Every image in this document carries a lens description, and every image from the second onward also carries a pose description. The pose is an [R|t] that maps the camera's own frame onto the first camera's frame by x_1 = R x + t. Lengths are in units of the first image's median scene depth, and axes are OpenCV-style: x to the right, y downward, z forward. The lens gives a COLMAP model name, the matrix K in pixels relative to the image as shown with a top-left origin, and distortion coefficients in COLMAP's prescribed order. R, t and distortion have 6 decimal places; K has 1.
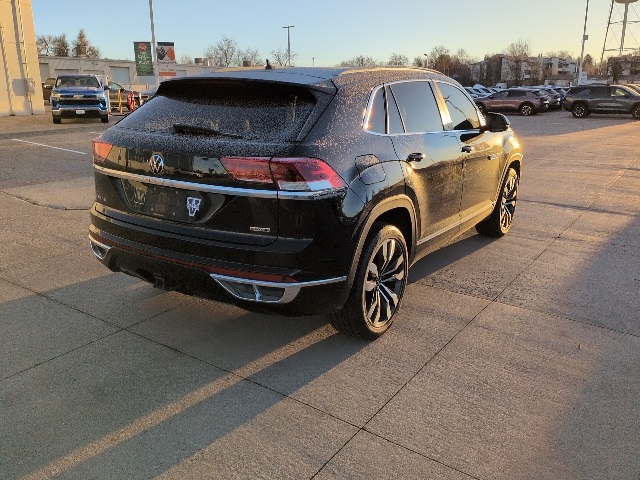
lens RADIAL K [[606.6, 0, 320.0], [0, 606.6, 240.0], [0, 0, 1]] dist [0.052553, -0.014928]
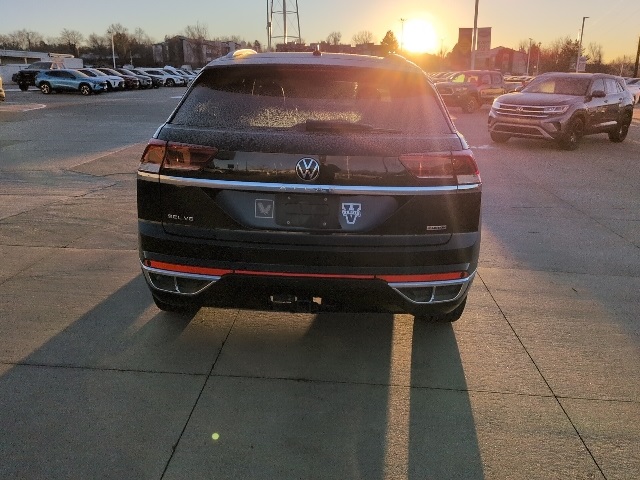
lens RADIAL K [[606.6, 0, 320.0], [0, 606.6, 240.0], [0, 0, 1]] dist [0.052553, -0.014928]
pose [[0.834810, -0.140448, 0.532322, -0.527407], [0.124434, 0.990026, 0.066066, -0.058545], [-0.536291, 0.011086, 0.843960, 0.204153]]
